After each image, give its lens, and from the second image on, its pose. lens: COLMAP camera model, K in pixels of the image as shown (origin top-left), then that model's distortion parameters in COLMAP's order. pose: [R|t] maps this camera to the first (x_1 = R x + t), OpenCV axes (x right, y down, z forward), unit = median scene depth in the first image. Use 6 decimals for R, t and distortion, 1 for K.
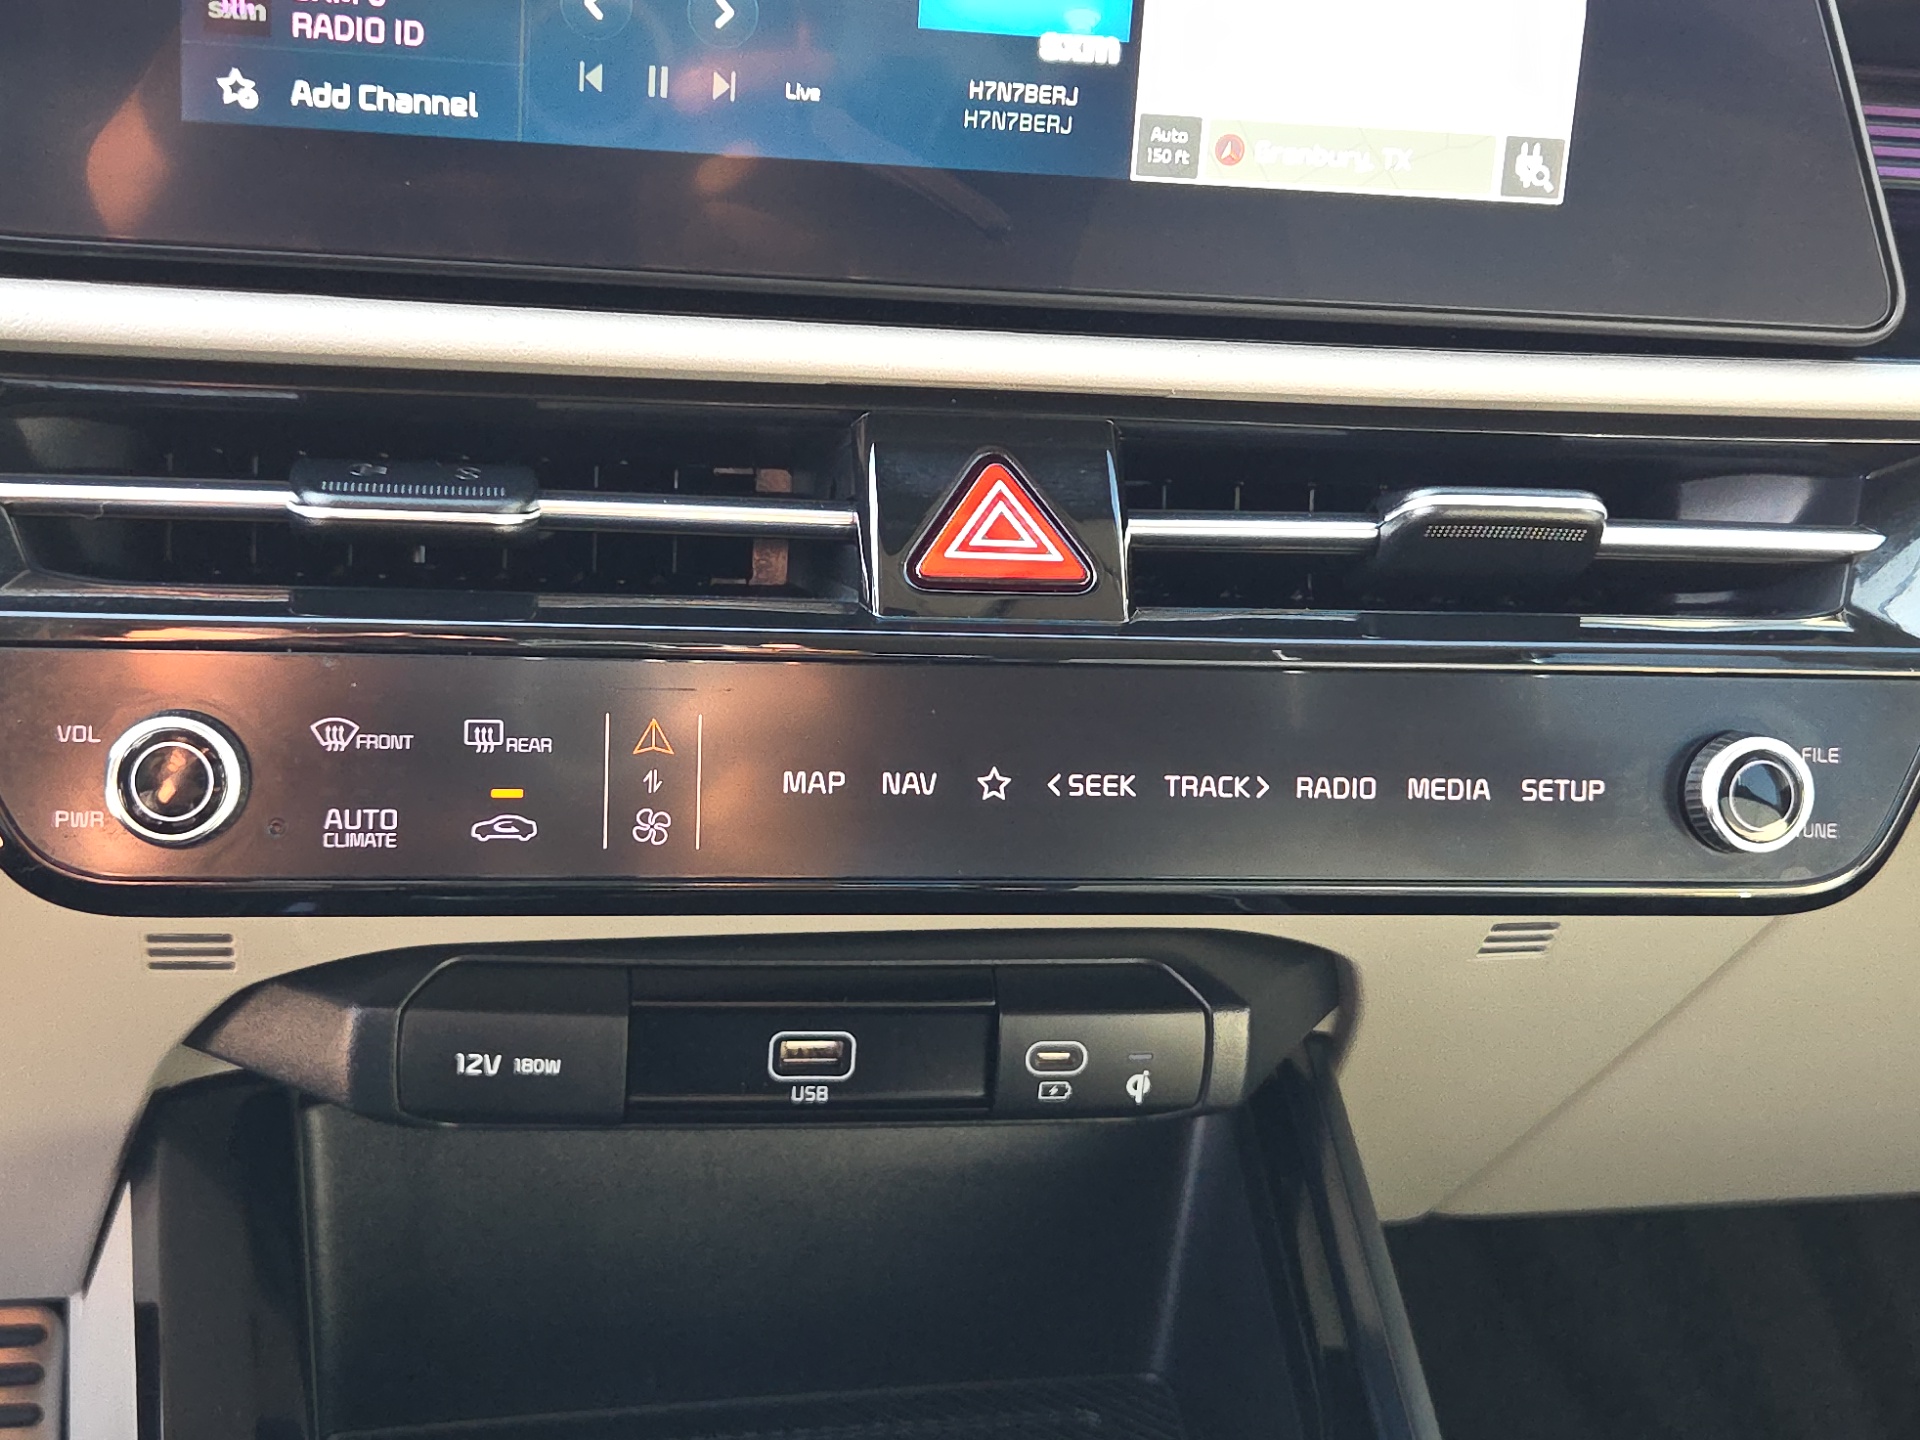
lens RADIAL K [[2767.4, 0, 993.7], [0, 2767.4, 715.9], [0, 0, 1]] dist [0.068606, -0.117725]
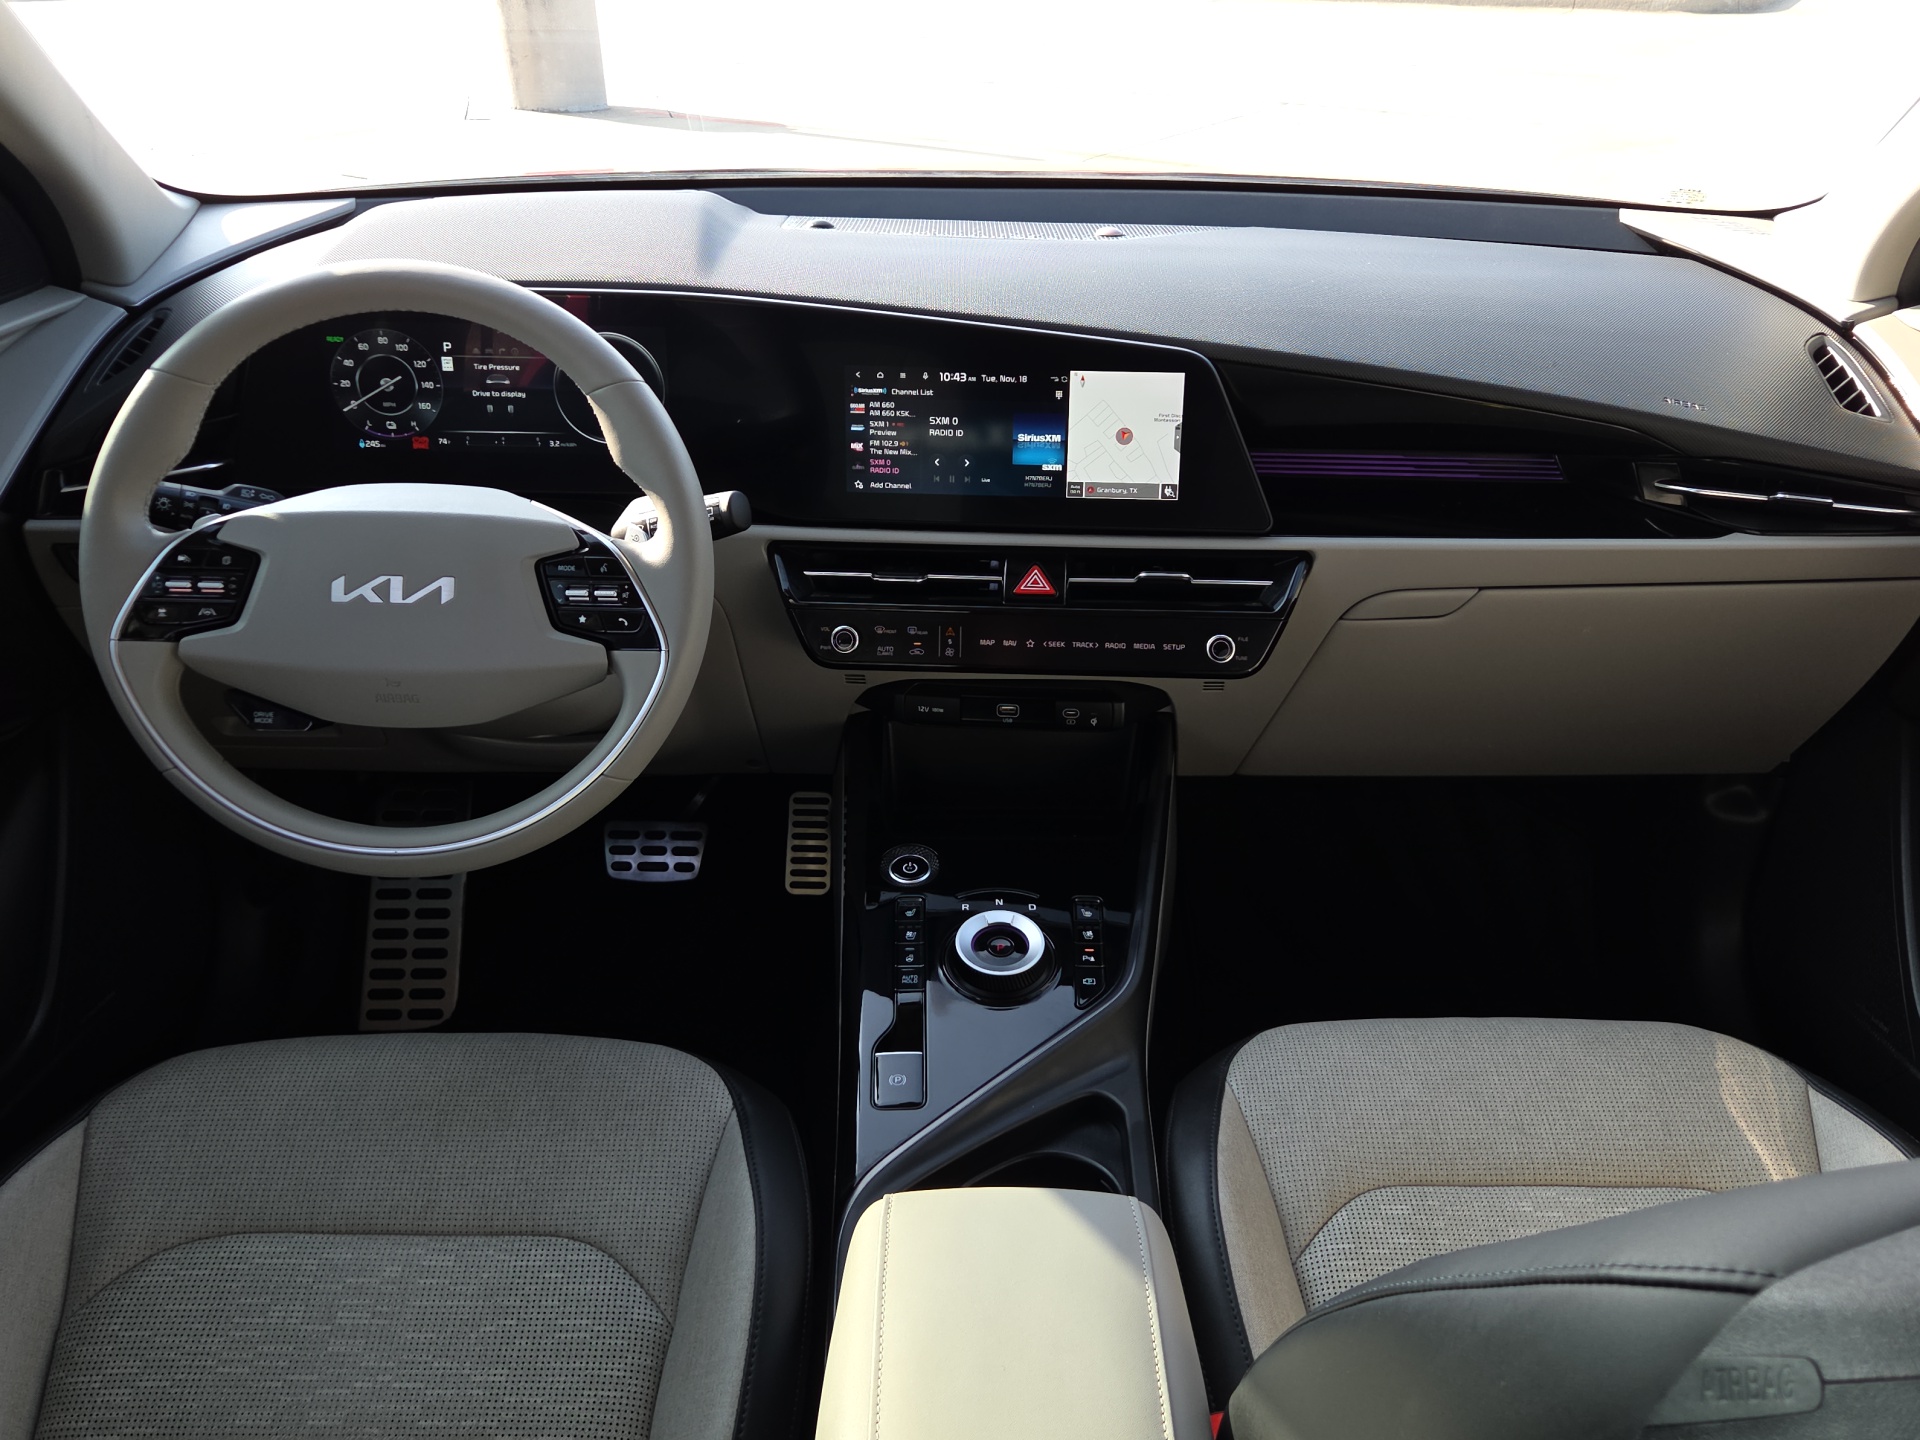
lens RADIAL K [[1610.4, 0, 970.6], [0, 1610.4, 700.0], [0, 0, 1]] dist [0.076442, -0.079485]
pose [[0.966472, 0.027424, -0.255302, 0.537059], [-0.006530, 0.996584, 0.082329, -0.090252], [0.256687, -0.077902, 0.963350, -1.382168]]
